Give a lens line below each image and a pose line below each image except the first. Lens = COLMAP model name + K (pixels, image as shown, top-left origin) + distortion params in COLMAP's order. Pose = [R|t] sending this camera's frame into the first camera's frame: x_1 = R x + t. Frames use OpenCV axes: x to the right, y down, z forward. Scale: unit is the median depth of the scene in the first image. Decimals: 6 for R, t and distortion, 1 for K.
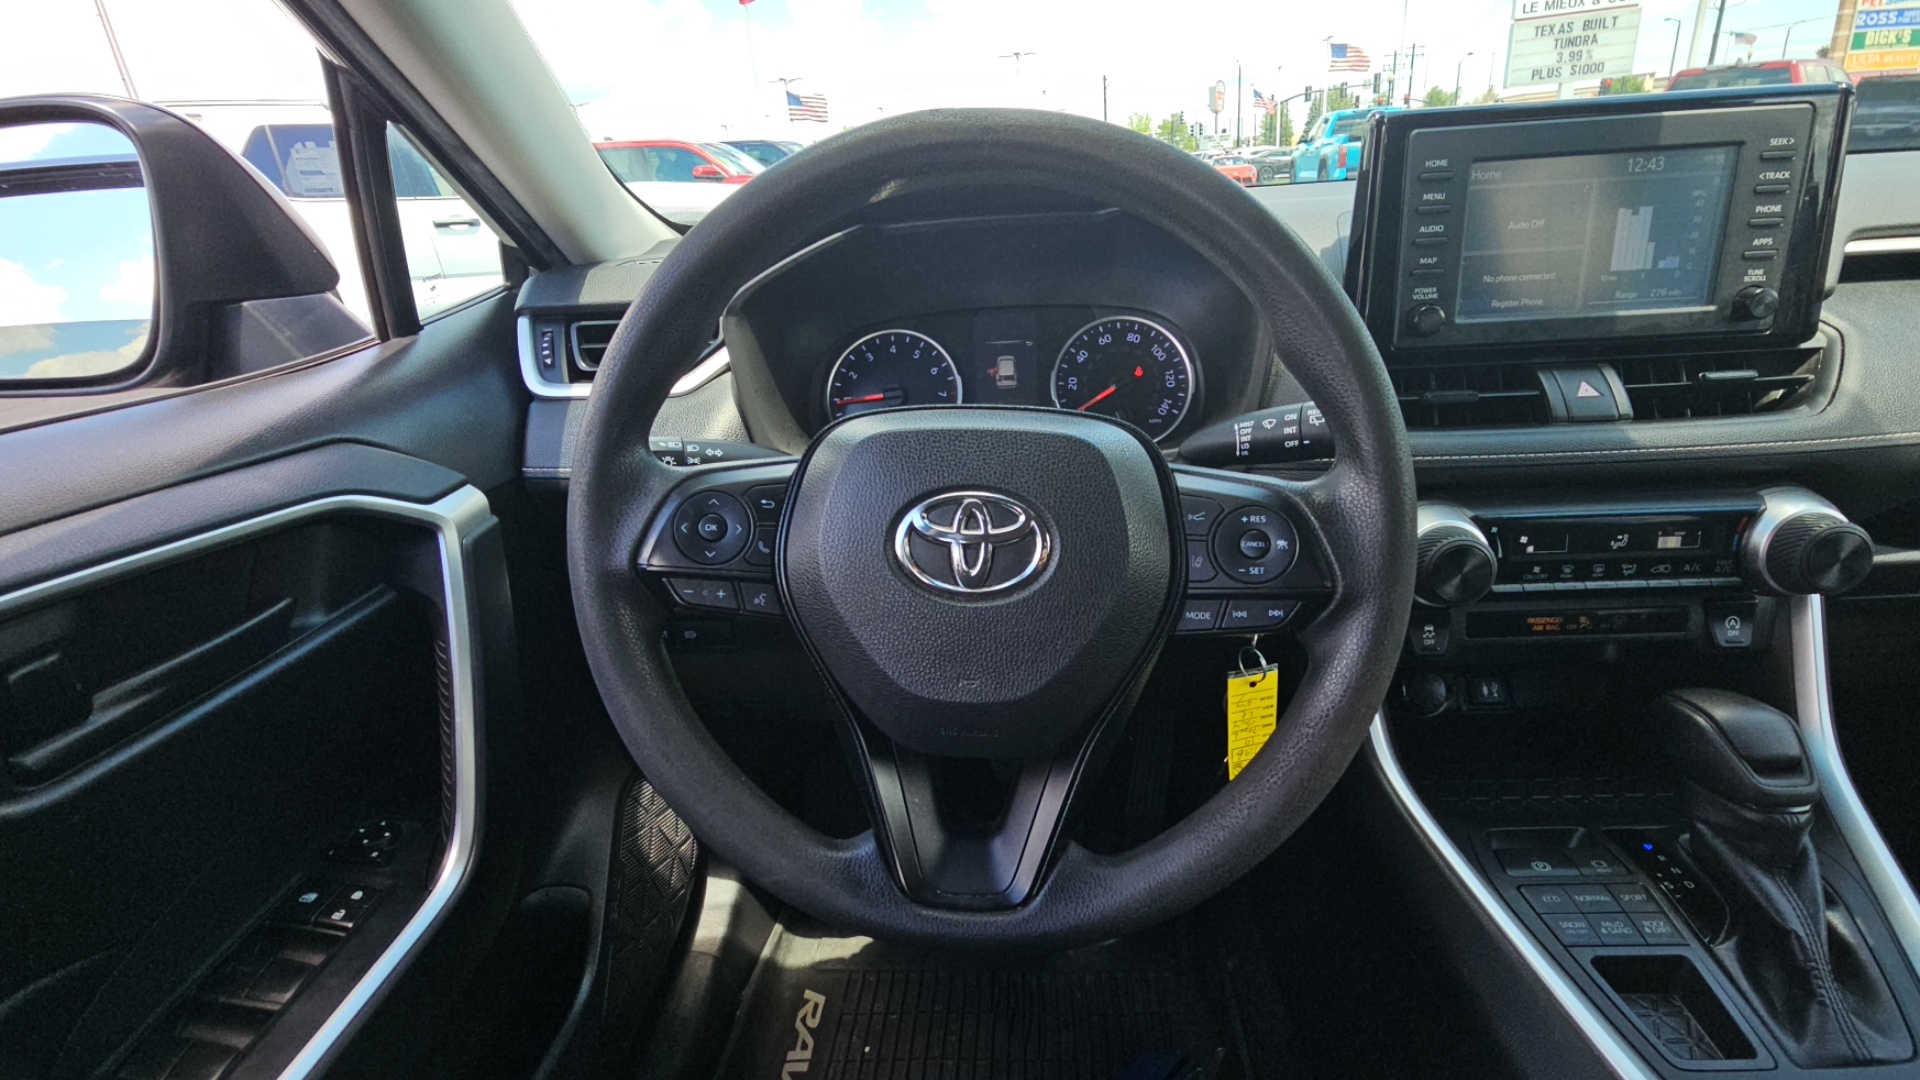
lens RADIAL K [[851.4, 0, 985.4], [0, 851.4, 540.8], [0, 0, 1]] dist [0.010559, -0.006942]
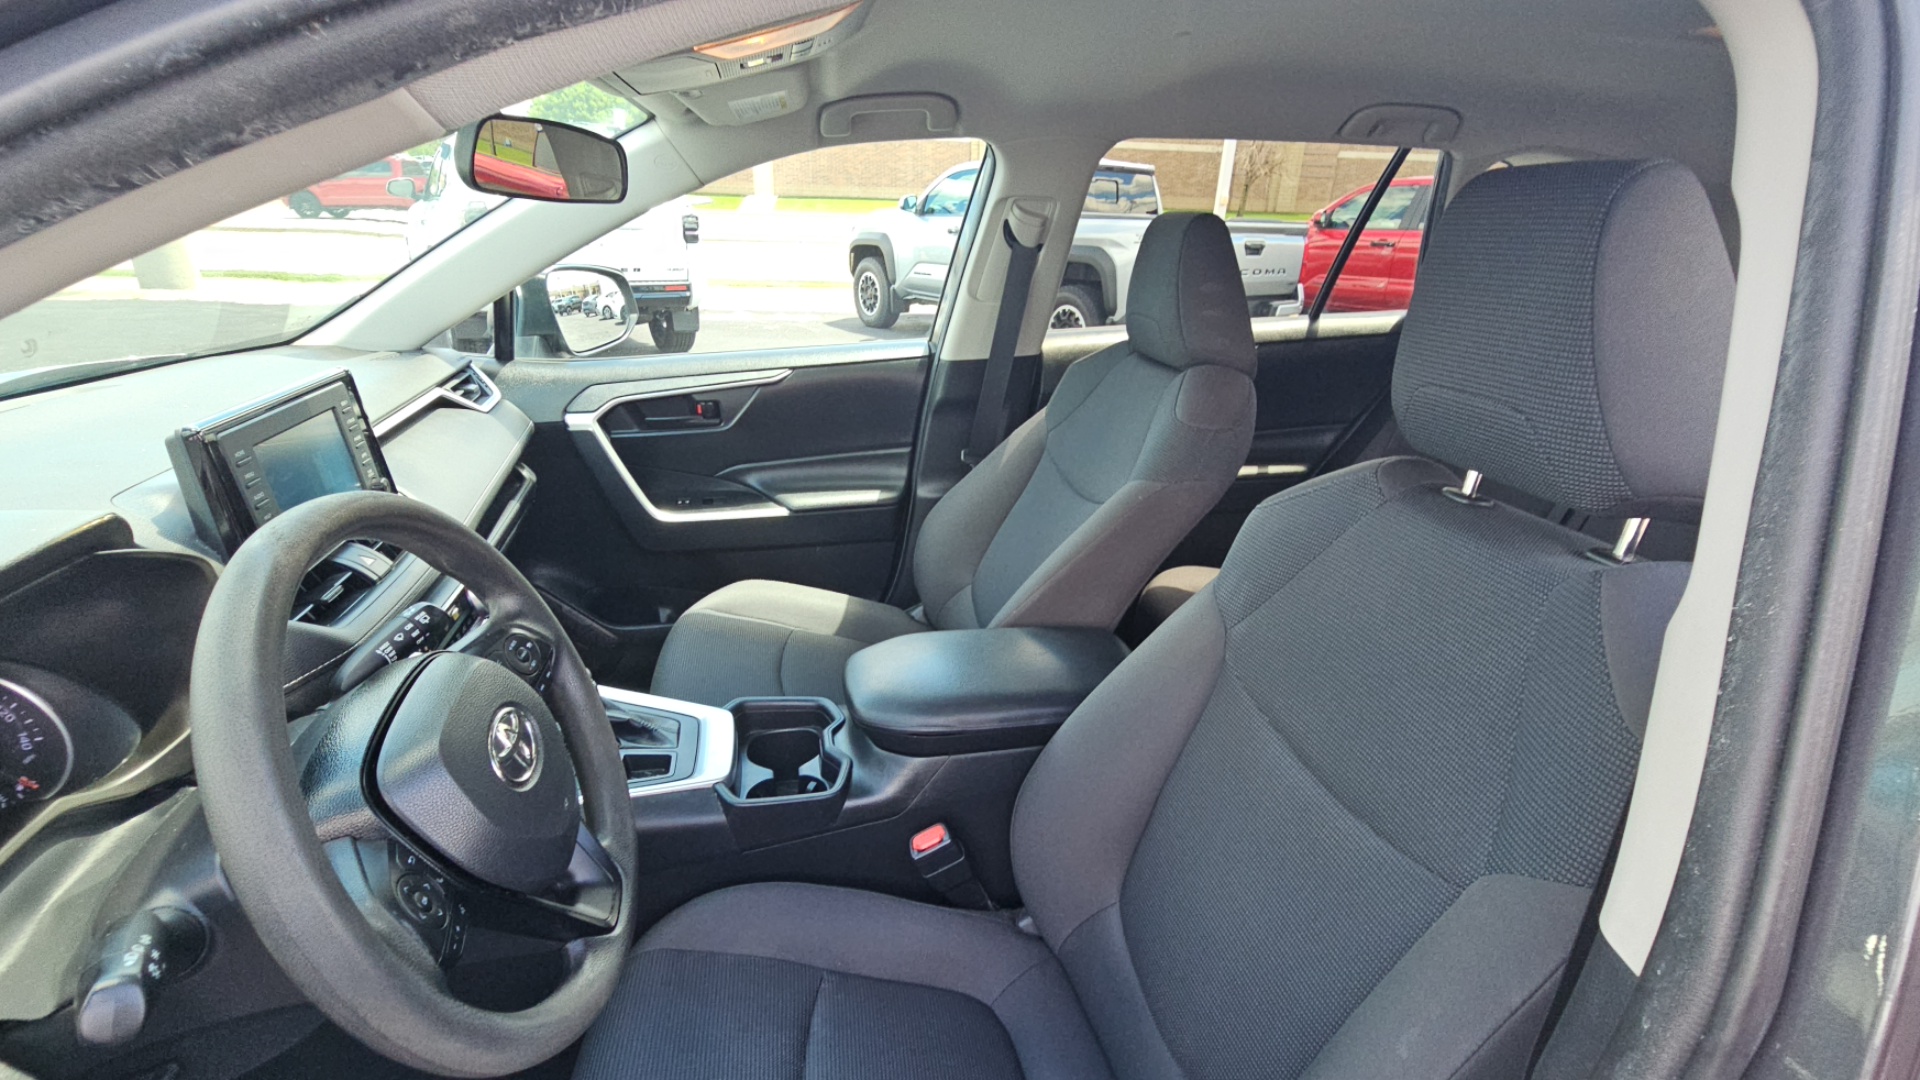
lens RADIAL K [[860.8, 0, 979.8], [0, 860.8, 545.0], [0, 0, 1]] dist [0.009155, -0.006863]
pose [[-0.271521, -0.302525, 0.913649, -1.043688], [0.365522, 0.845769, 0.388676, -0.401569], [-0.890320, 0.439493, -0.119064, 0.165452]]
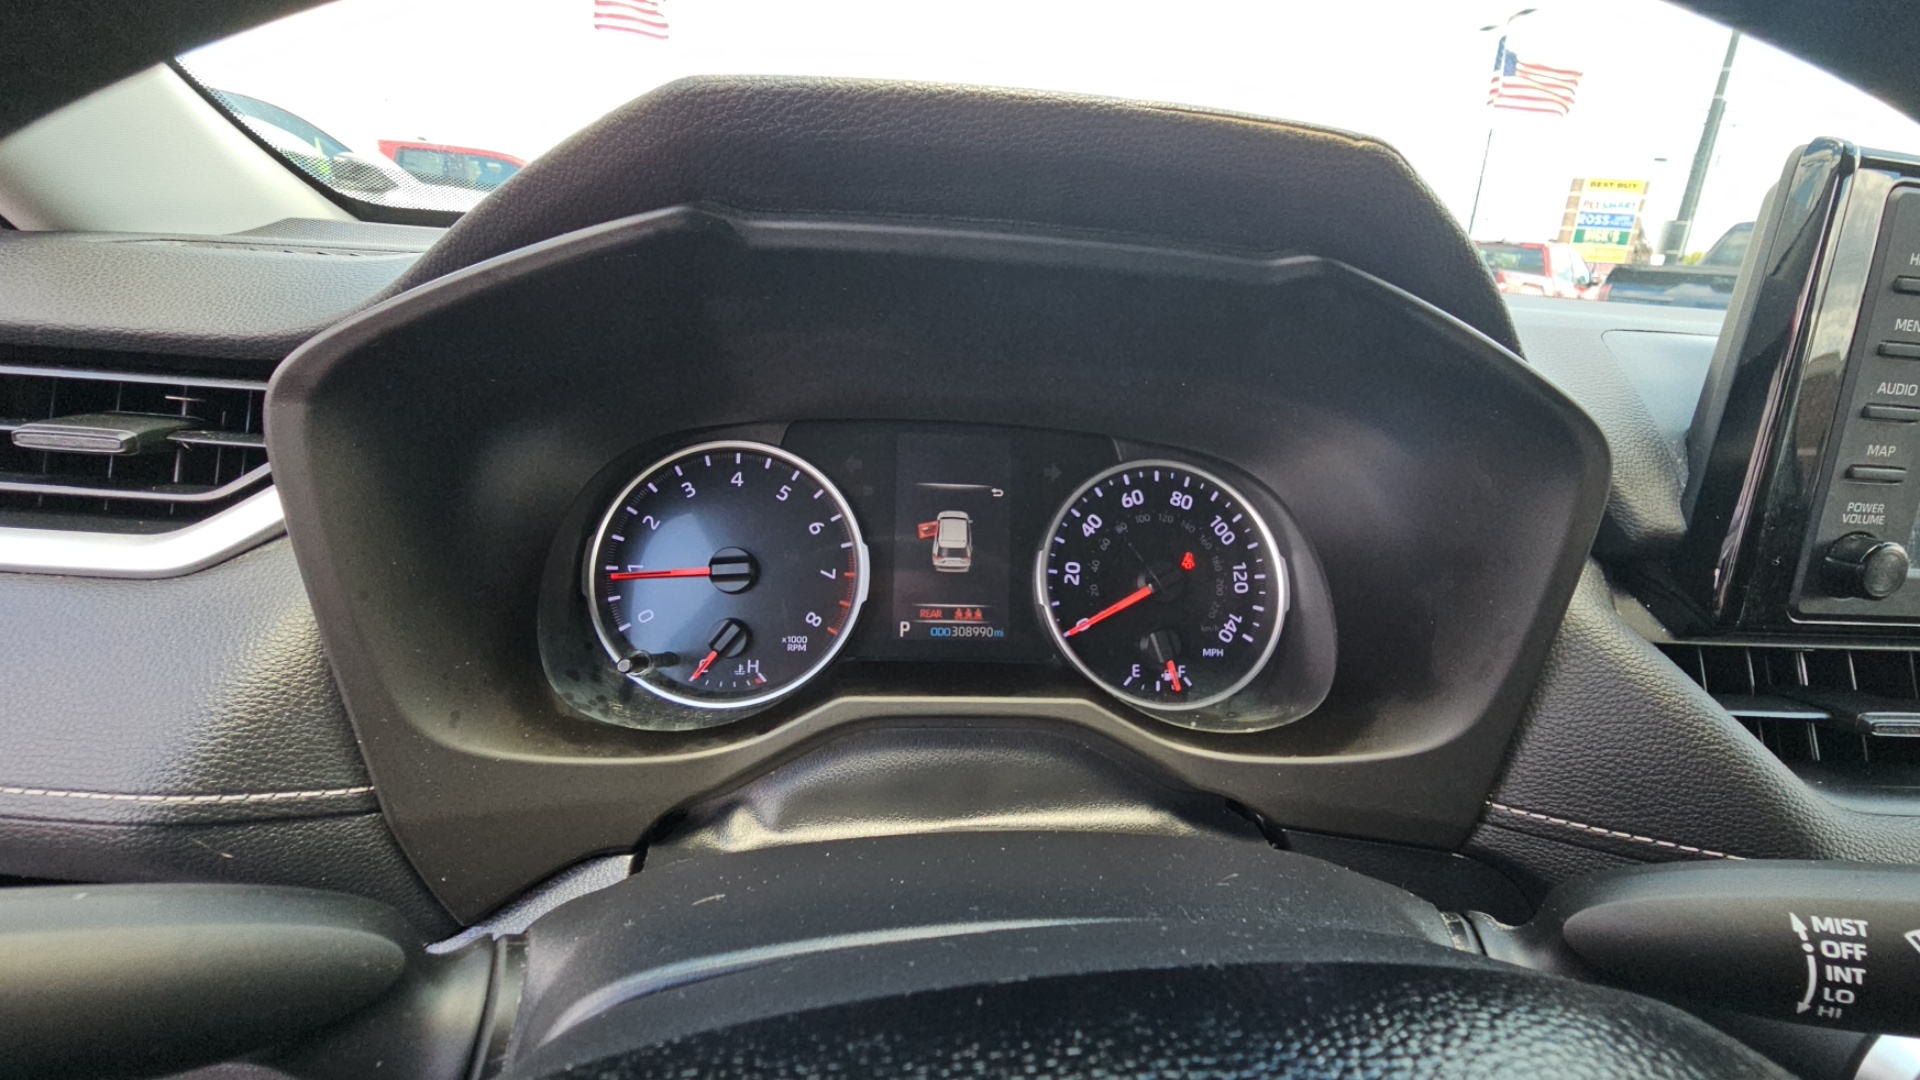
lens RADIAL K [[860.8, 0, 979.8], [0, 860.8, 545.0], [0, 0, 1]] dist [0.009155, -0.006863]
pose [[0.978737, 0.076050, 0.190499, -0.079497], [-0.060918, 0.994596, -0.084074, -0.196024], [-0.195863, 0.070681, 0.978081, 0.605109]]
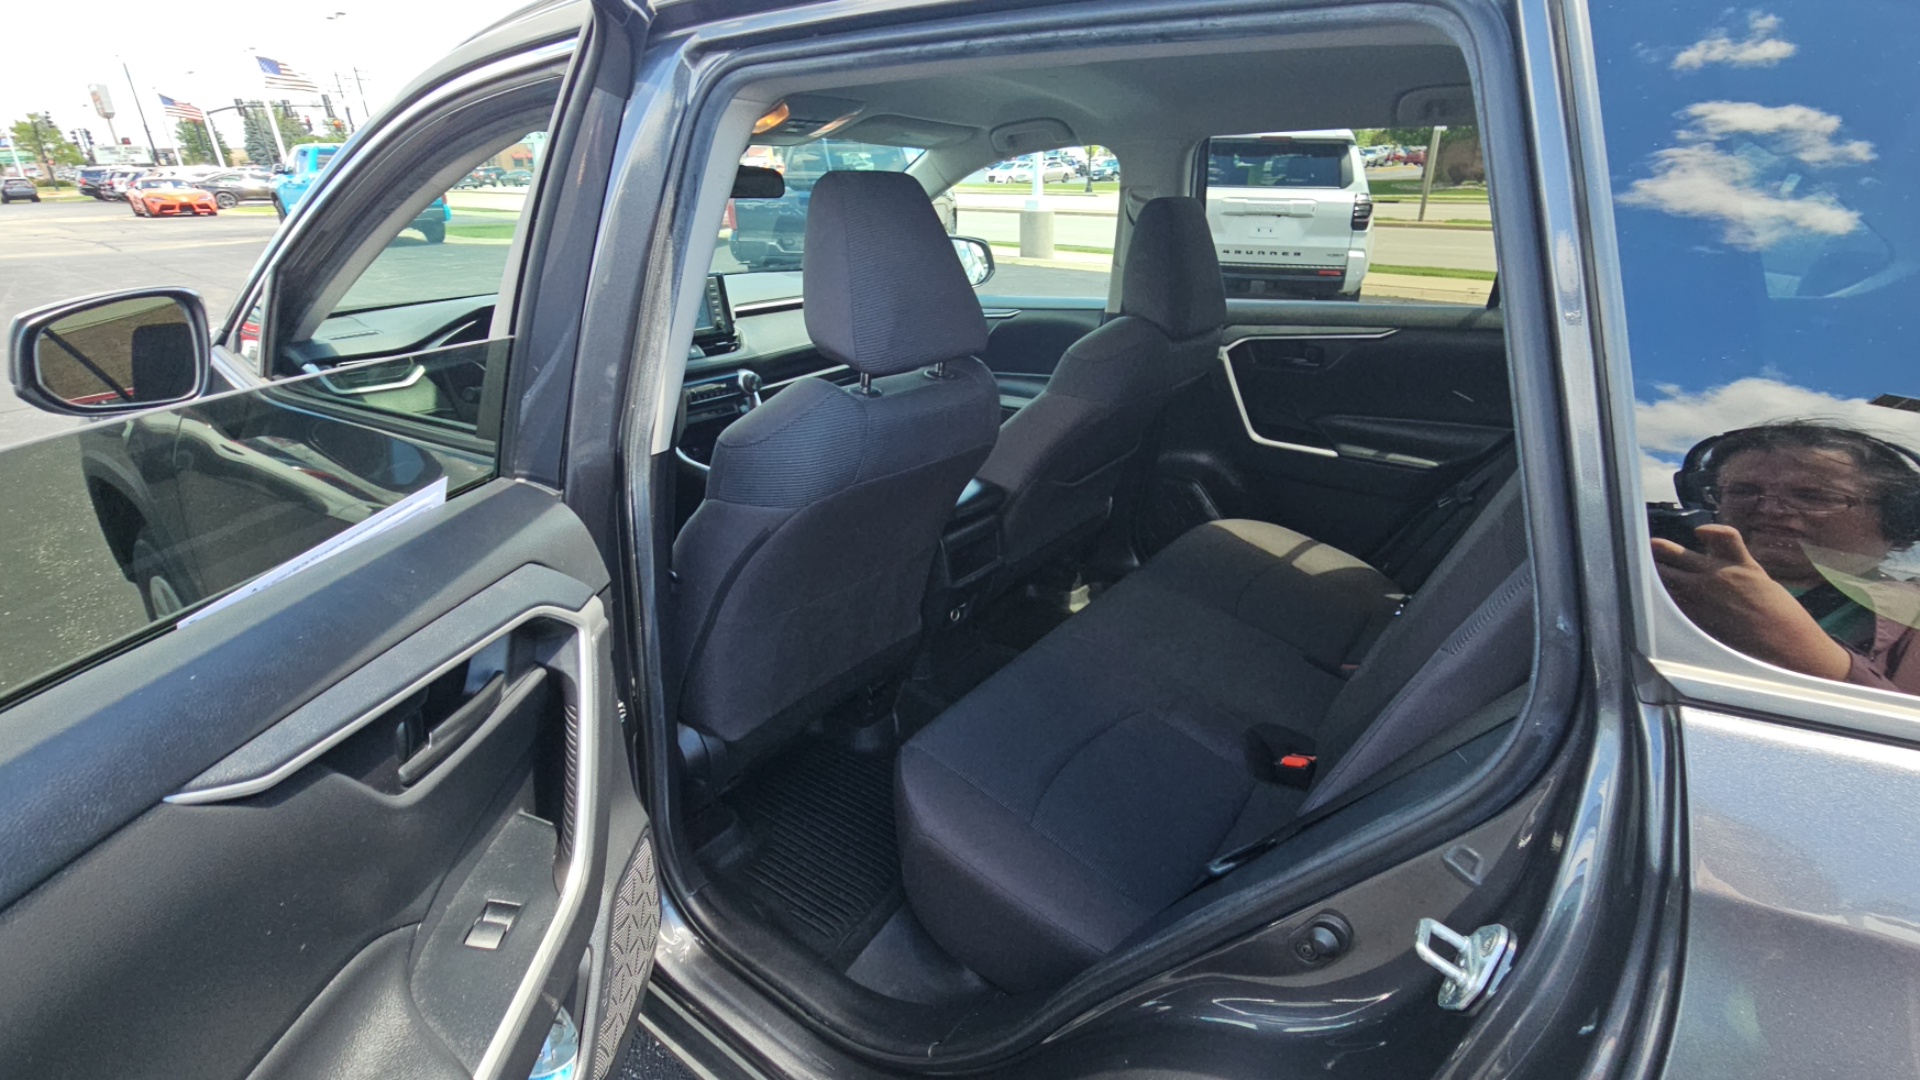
lens RADIAL K [[859.1, 0, 989.0], [0, 859.1, 546.4], [0, 0, 1]] dist [-0.002492, -0.004394]
pose [[0.540368, -0.271378, 0.796465, -1.810883], [0.293544, 0.947893, 0.123817, 0.546879], [-0.788565, 0.166891, 0.591873, -2.090319]]
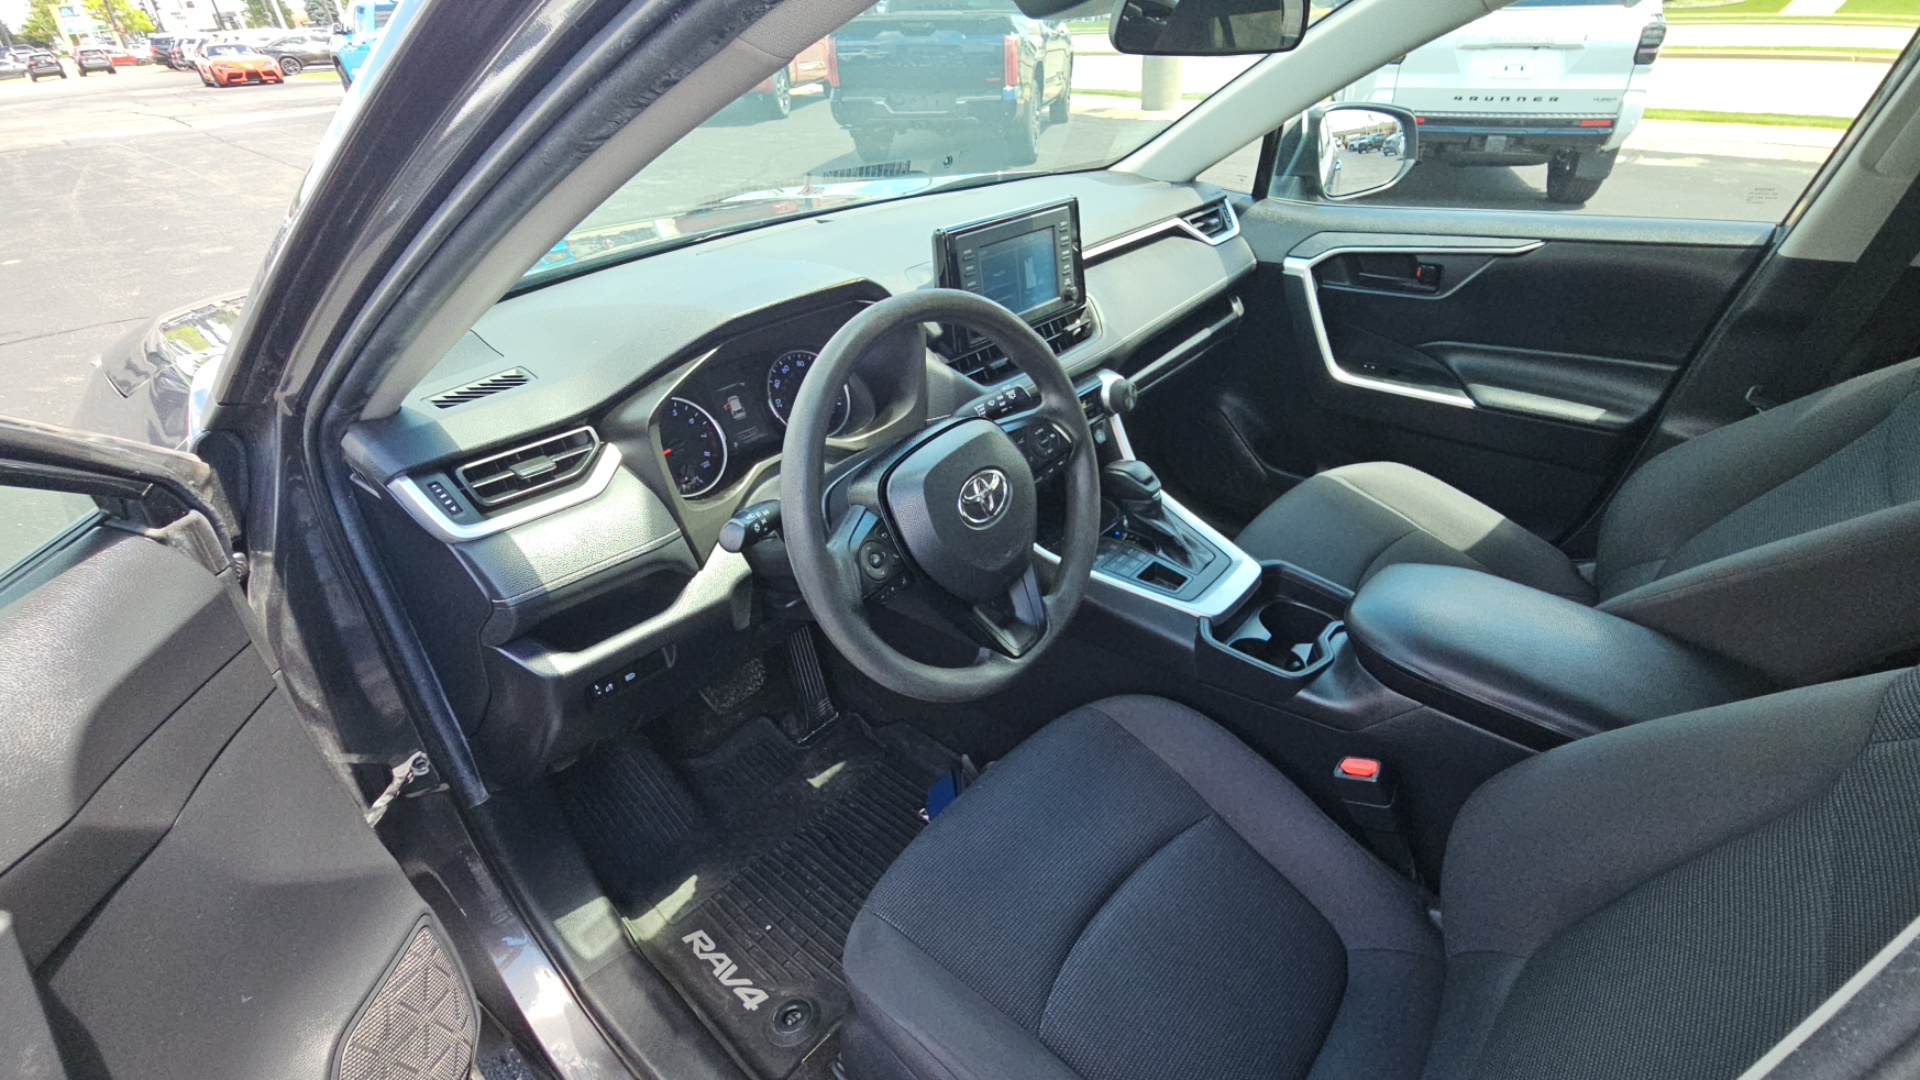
lens RADIAL K [[863.7, 0, 980.5], [0, 863.7, 541.9], [0, 0, 1]] dist [0.010042, -0.009231]
pose [[0.609600, -0.371918, 0.700046, -1.044795], [0.300757, 0.925590, 0.229844, -0.258483], [-0.733439, 0.070431, 0.676097, -0.308868]]
